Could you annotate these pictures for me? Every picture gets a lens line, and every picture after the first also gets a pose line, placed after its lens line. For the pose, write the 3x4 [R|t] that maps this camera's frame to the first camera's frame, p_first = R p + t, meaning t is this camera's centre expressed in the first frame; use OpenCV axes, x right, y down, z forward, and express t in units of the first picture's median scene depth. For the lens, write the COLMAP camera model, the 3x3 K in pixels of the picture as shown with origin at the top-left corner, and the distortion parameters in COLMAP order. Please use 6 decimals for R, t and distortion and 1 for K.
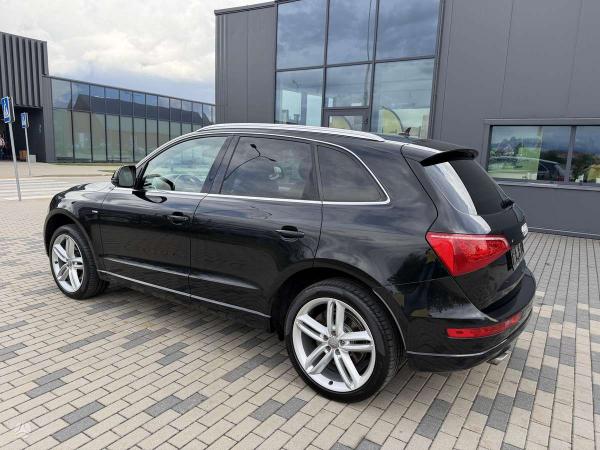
lens RADIAL K [[427.3, 0, 300.1], [0, 427.3, 226.1], [0, 0, 1]] dist [0.012224, -0.024424]
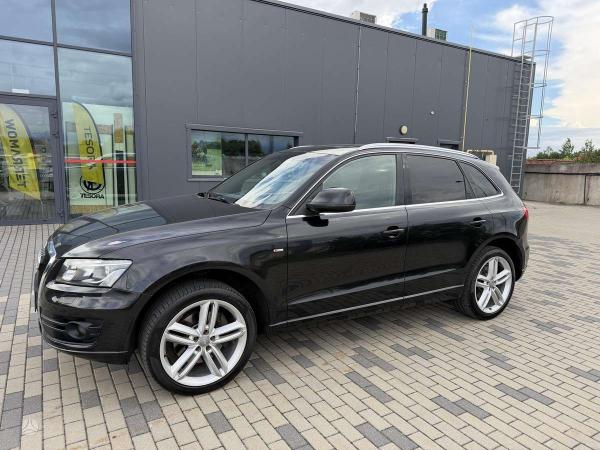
lens RADIAL K [[427.3, 0, 298.5], [0, 427.3, 226.2], [0, 0, 1]] dist [0.012224, -0.024424]
pose [[0.435847, -0.156334, 0.886339, -1.328392], [0.139406, 0.984640, 0.105121, -0.175818], [-0.889159, 0.077744, 0.450946, 0.720905]]
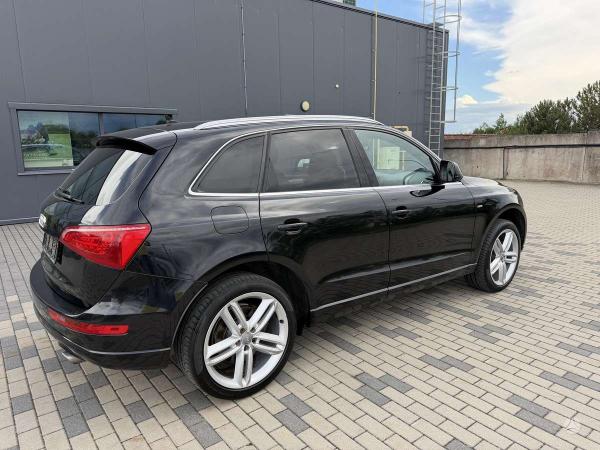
lens RADIAL K [[427.3, 0, 301.4], [0, 427.3, 221.6], [0, 0, 1]] dist [0.012224, -0.024424]
pose [[0.321343, -0.202648, 0.925026, -0.659811], [0.179586, 0.972149, 0.150585, -0.102372], [-0.929778, 0.117732, 0.348786, 0.466285]]
